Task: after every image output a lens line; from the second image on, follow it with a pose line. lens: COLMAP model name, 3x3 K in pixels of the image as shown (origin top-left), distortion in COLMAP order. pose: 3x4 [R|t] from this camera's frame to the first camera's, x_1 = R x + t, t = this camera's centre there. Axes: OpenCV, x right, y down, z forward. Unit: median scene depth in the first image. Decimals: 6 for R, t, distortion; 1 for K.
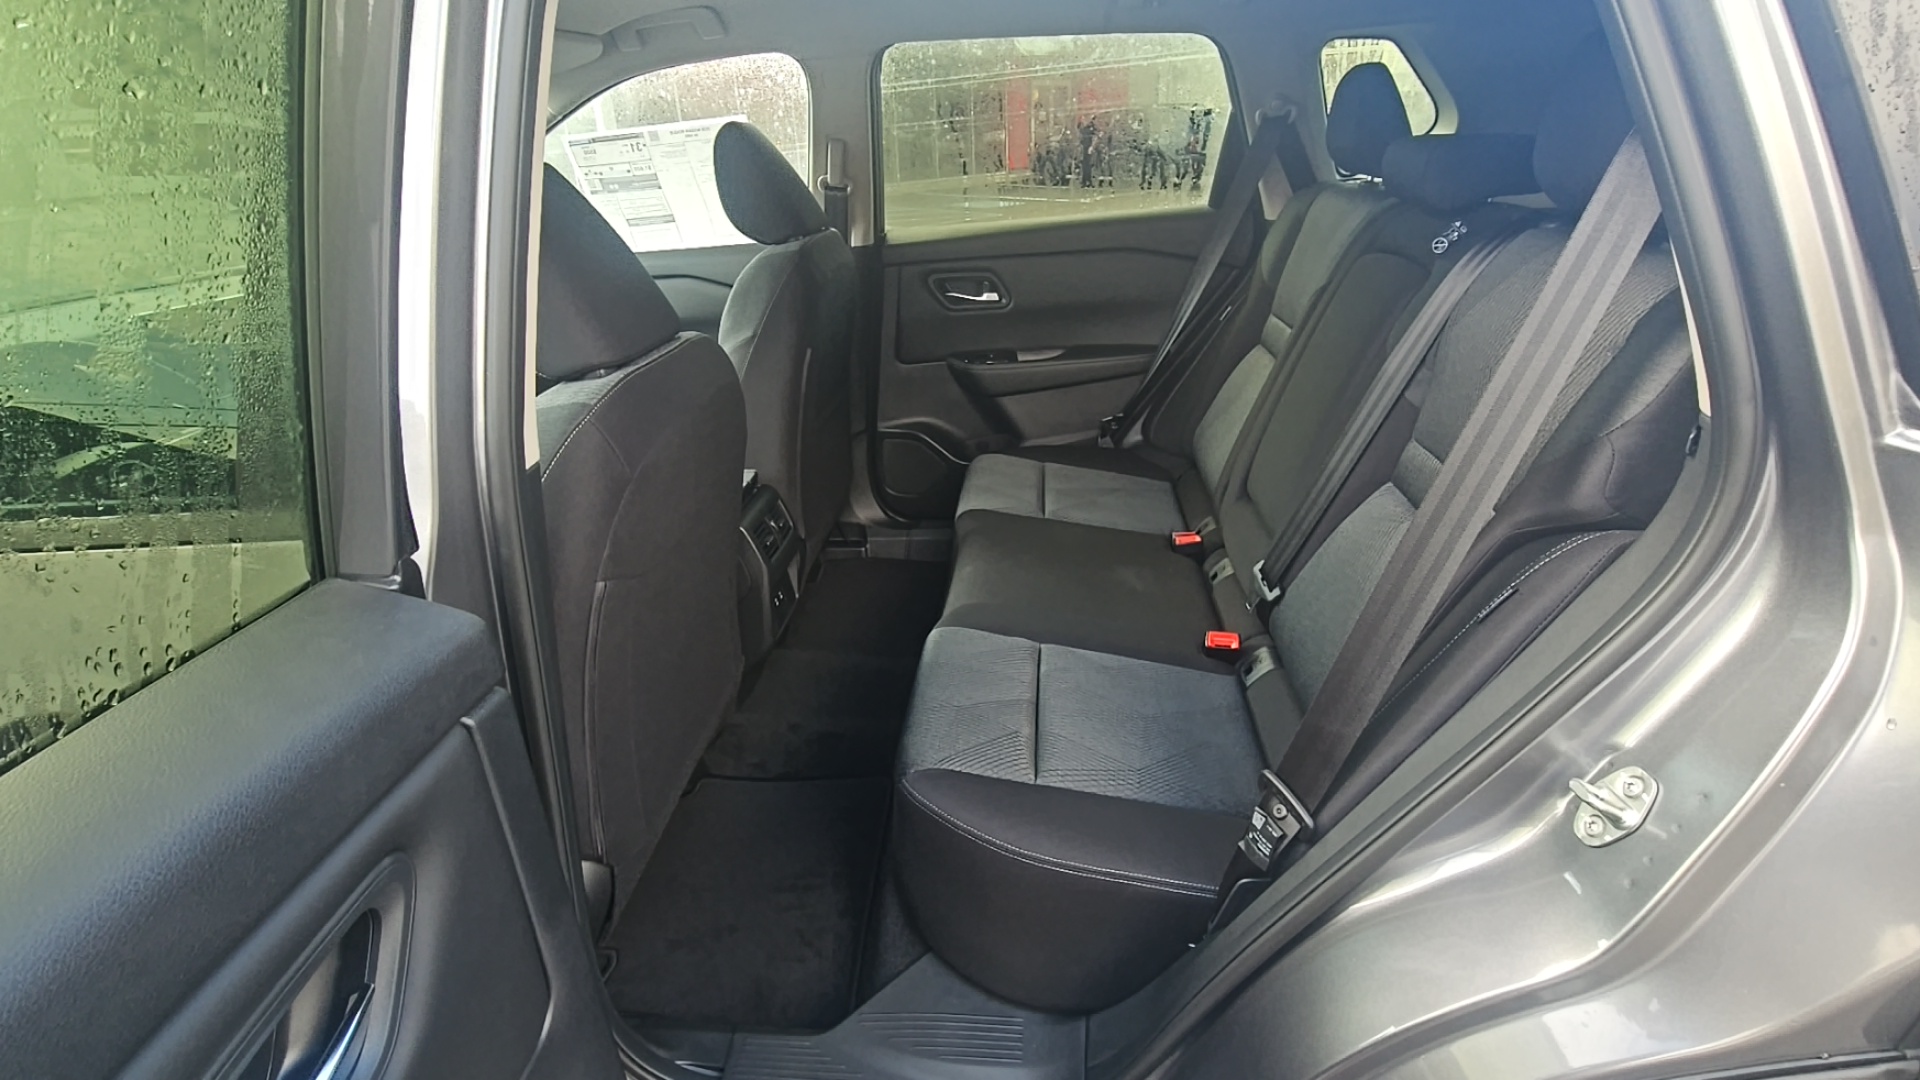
lens RADIAL K [[853.6, 0, 950.4], [0, 853.6, 541.2], [0, 0, 1]] dist [0.010418, -0.007843]
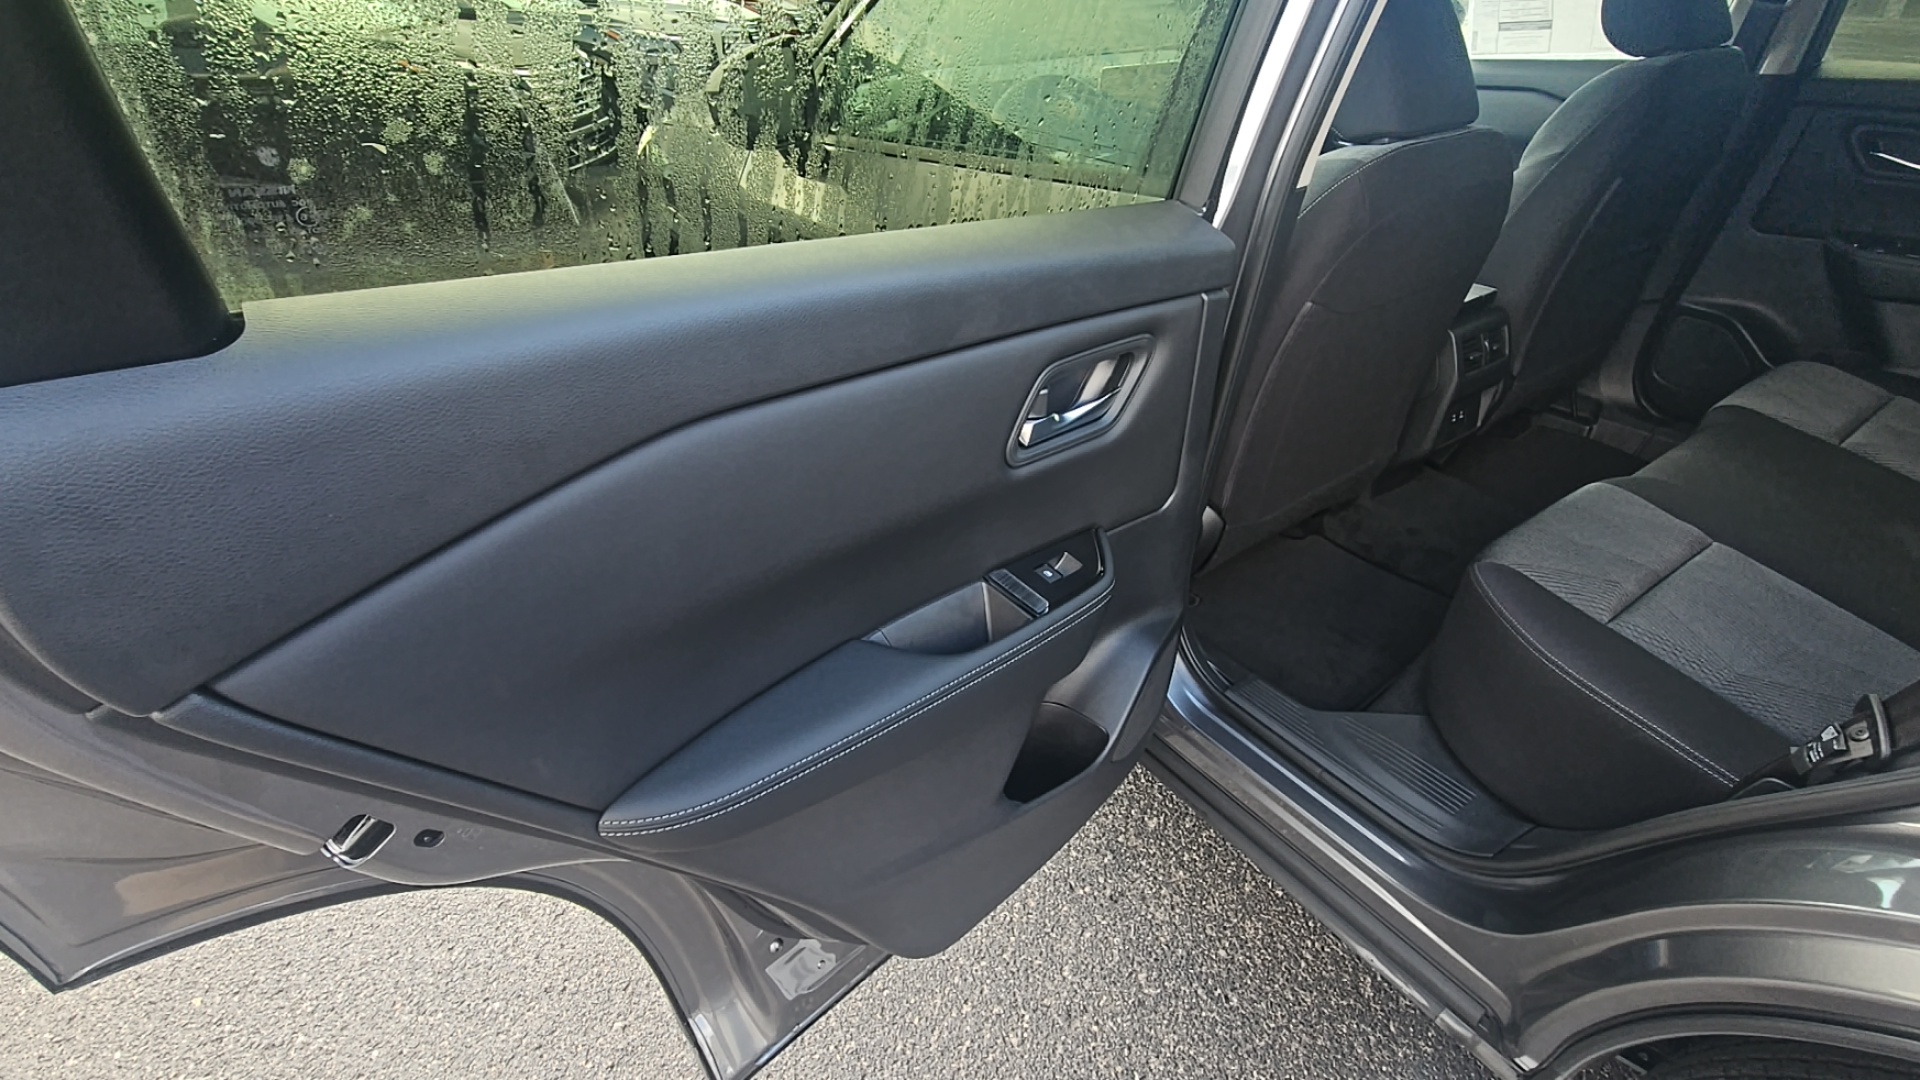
lens RADIAL K [[853.6, 0, 963.4], [0, 853.6, 531.1], [0, 0, 1]] dist [0.010418, -0.007843]
pose [[0.649186, 0.436677, -0.622793, 0.126142], [-0.324196, 0.899541, 0.292786, 0.086380], [0.688081, 0.011835, 0.725538, -0.183885]]
